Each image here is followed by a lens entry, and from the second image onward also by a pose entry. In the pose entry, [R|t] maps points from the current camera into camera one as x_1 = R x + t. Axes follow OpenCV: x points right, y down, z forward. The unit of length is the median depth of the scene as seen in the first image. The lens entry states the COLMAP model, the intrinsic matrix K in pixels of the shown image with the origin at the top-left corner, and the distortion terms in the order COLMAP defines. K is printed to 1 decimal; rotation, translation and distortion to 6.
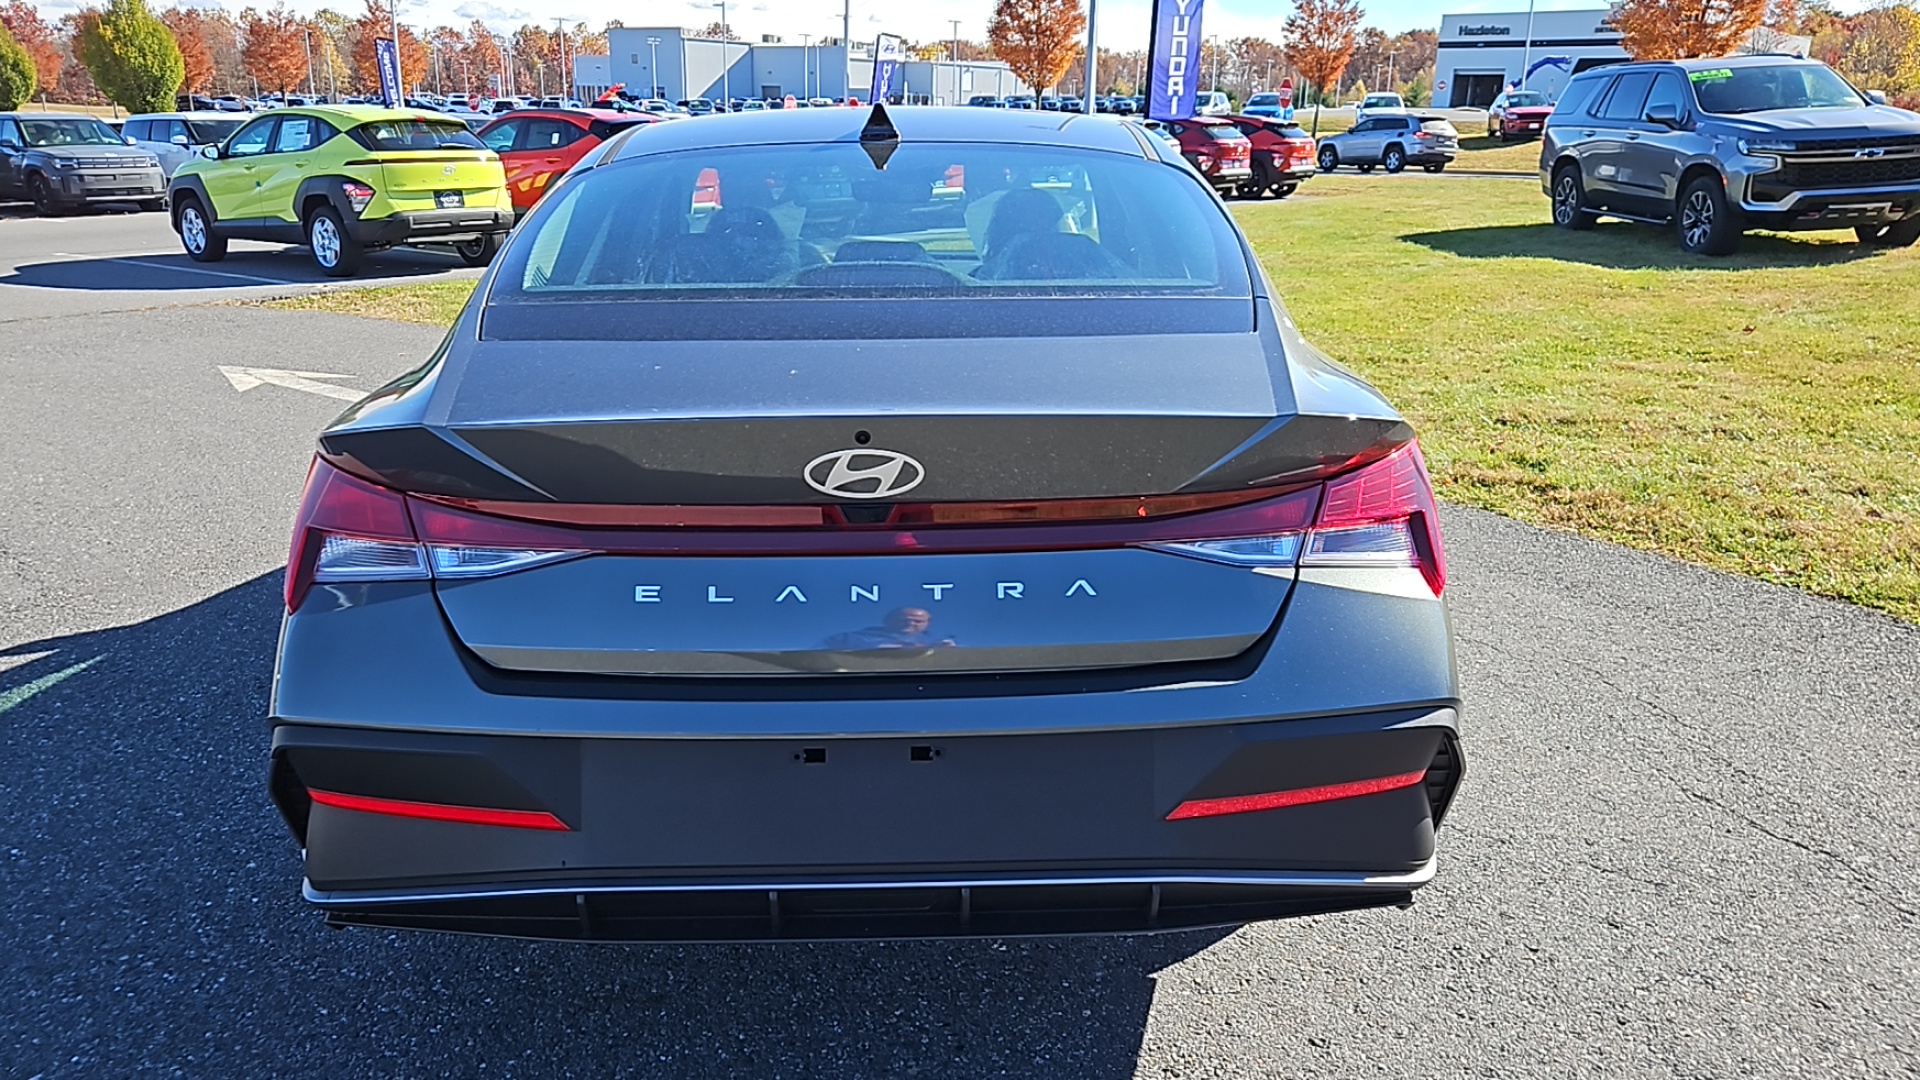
lens RADIAL K [[1429.9, 0, 957.4], [0, 1429.9, 527.1], [0, 0, 1]] dist [0.013532, -0.015919]
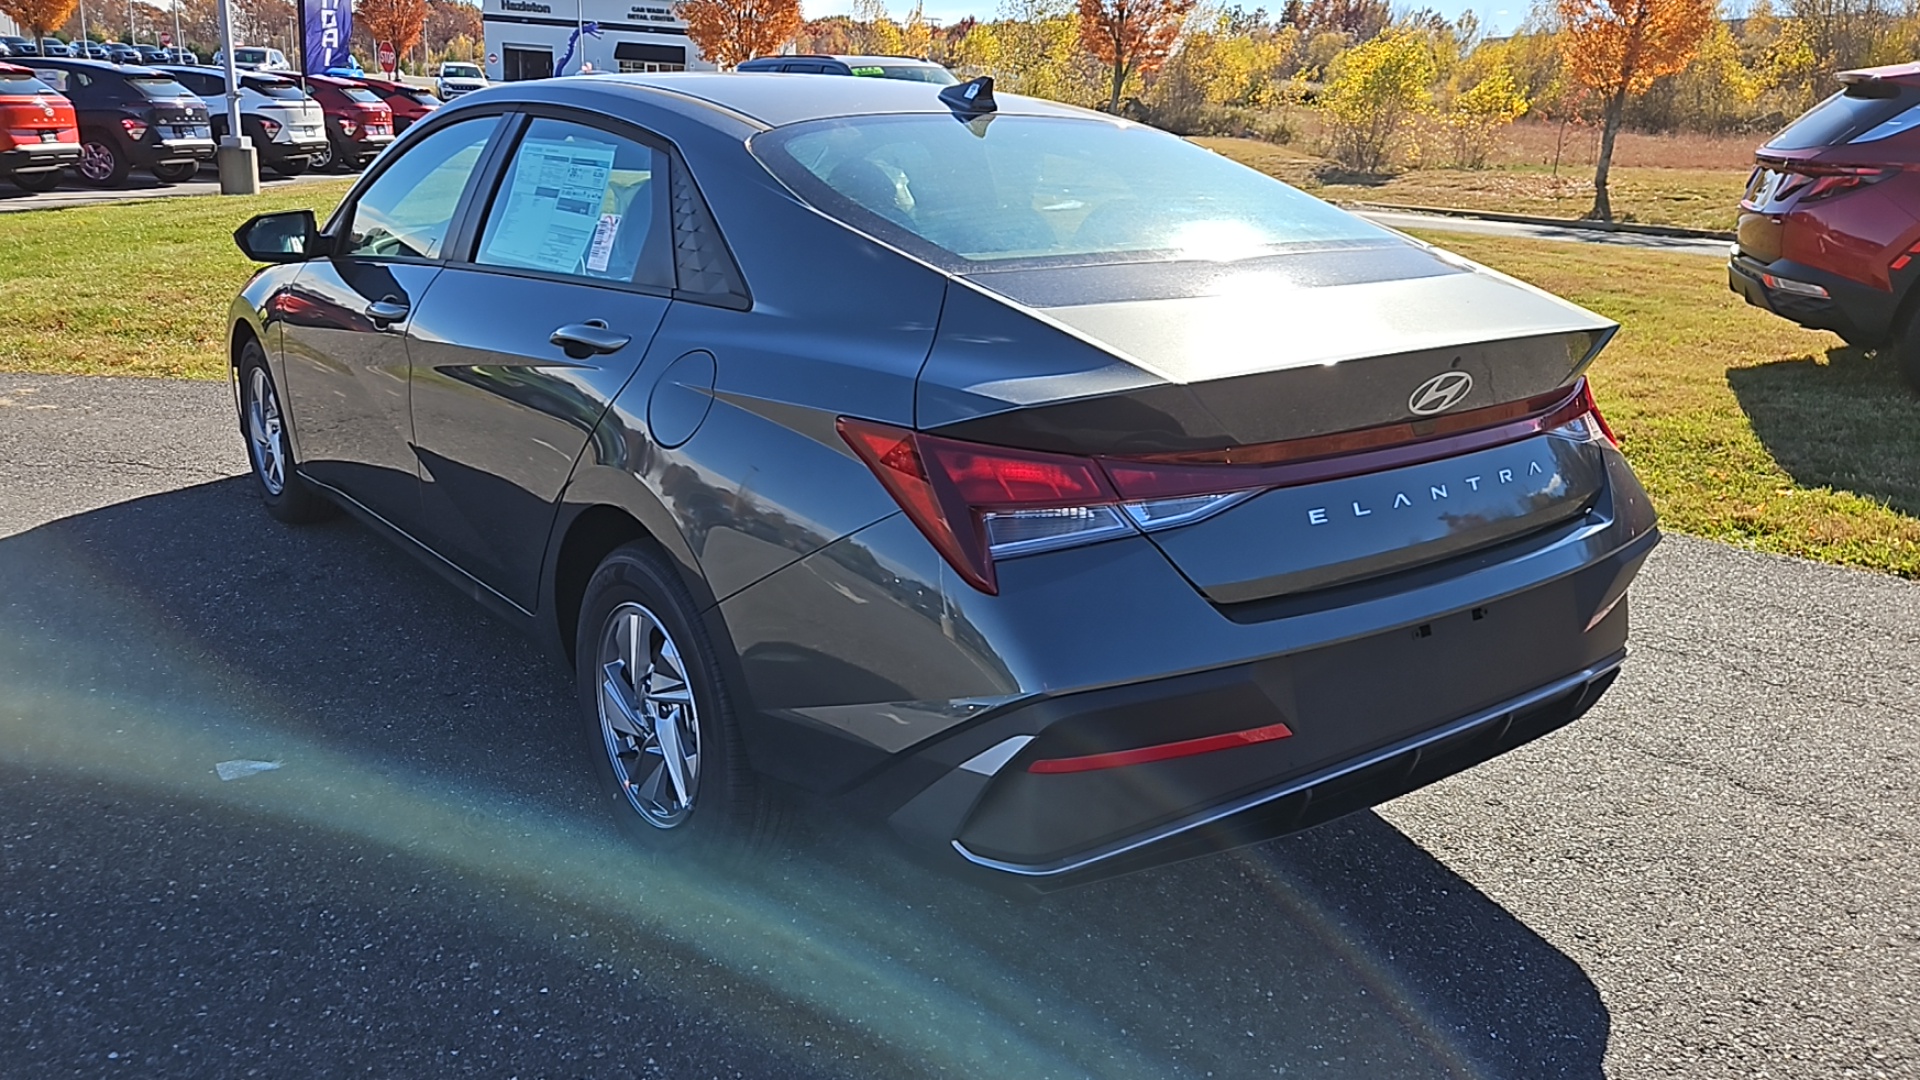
lens RADIAL K [[1429.9, 0, 957.3], [0, 1429.9, 542.1], [0, 0, 1]] dist [0.013532, -0.015919]
pose [[0.773454, -0.138729, 0.618485, -0.124884], [0.122072, 0.990090, 0.069423, -0.005018], [-0.621987, 0.021804, 0.782724, 0.033573]]
